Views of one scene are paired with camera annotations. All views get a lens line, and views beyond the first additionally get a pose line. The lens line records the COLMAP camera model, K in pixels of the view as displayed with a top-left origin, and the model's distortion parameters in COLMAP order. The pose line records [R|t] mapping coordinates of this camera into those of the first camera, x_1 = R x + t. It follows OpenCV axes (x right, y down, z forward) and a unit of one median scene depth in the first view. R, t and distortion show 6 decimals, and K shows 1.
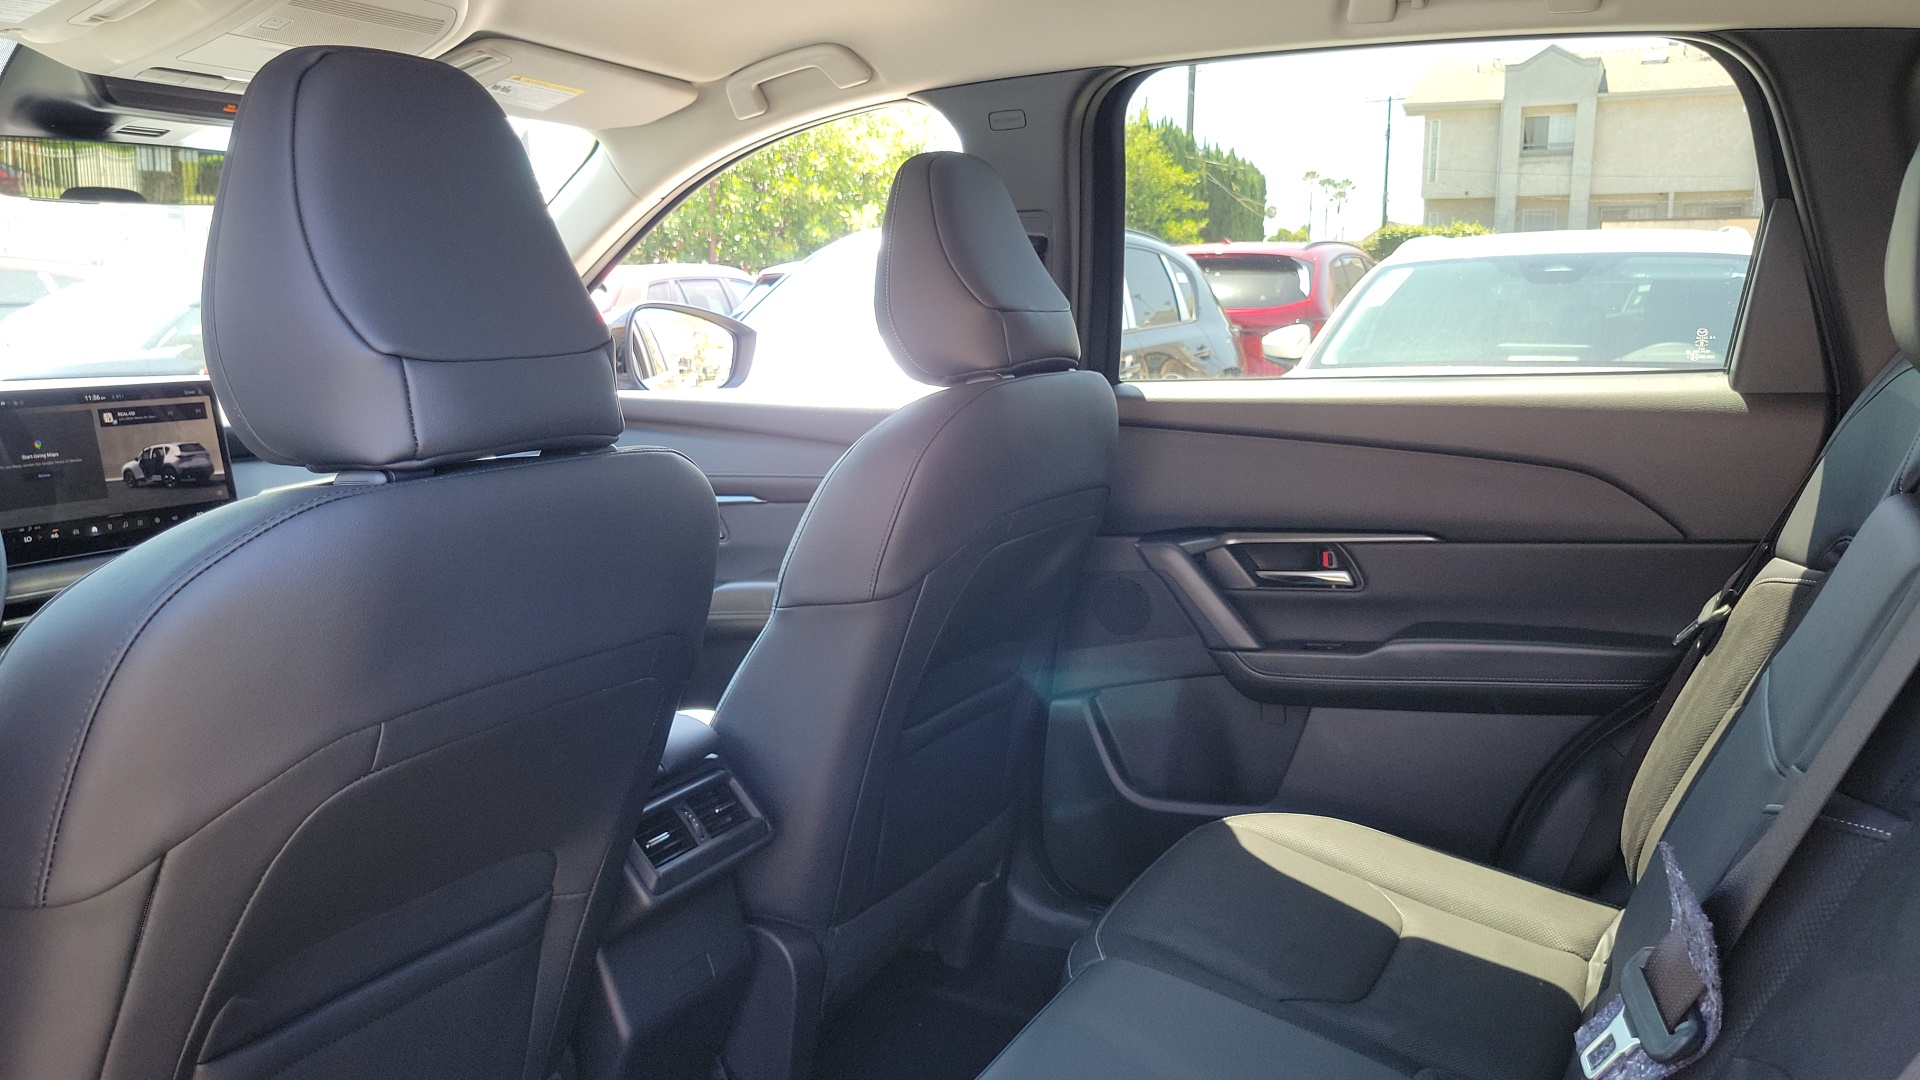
lens RADIAL K [[1450.9, 0, 949.4], [0, 1450.9, 528.1], [0, 0, 1]] dist [0.024522, -0.006153]
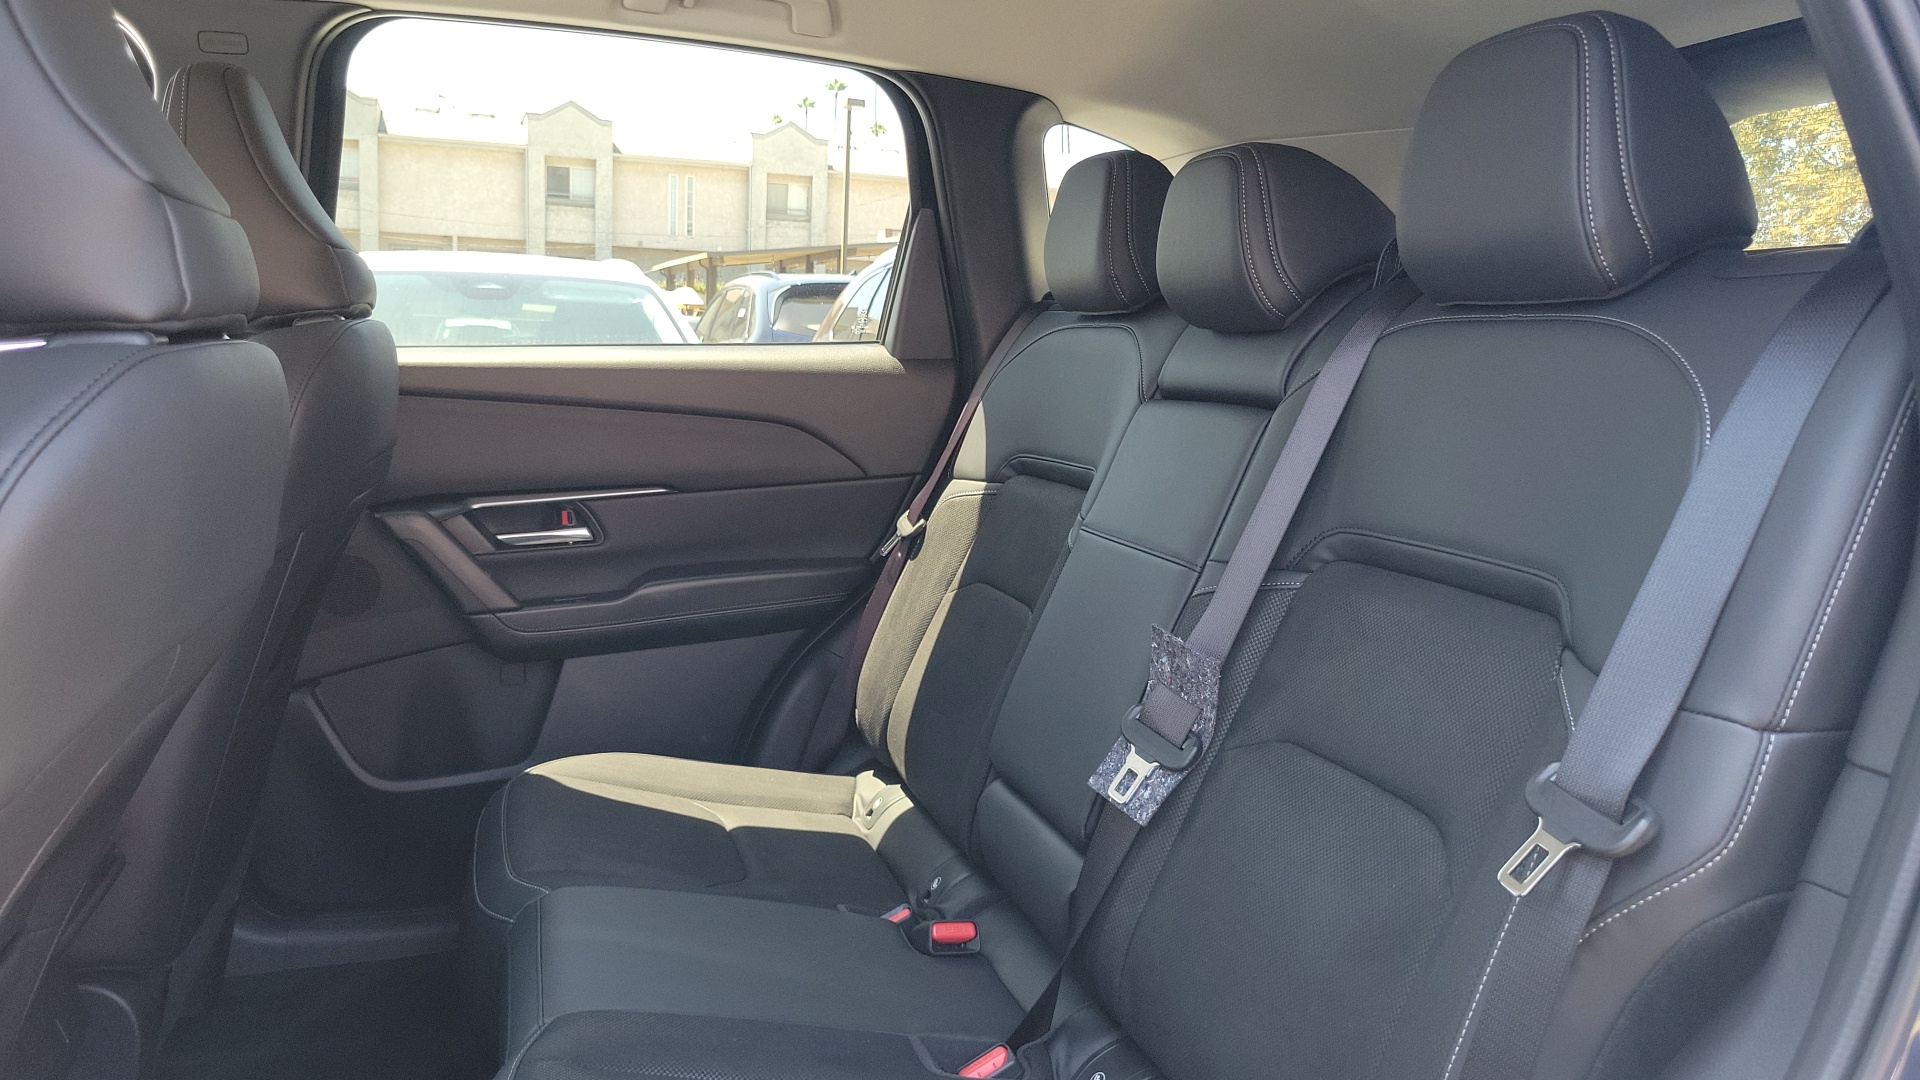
lens RADIAL K [[1450.9, 0, 949.4], [0, 1450.9, 528.1], [0, 0, 1]] dist [0.024522, -0.006153]
pose [[0.723532, -0.061359, 0.687558, -0.293196], [0.075444, 0.997104, 0.009593, 0.044494], [-0.686156, 0.044931, 0.726066, 0.050148]]
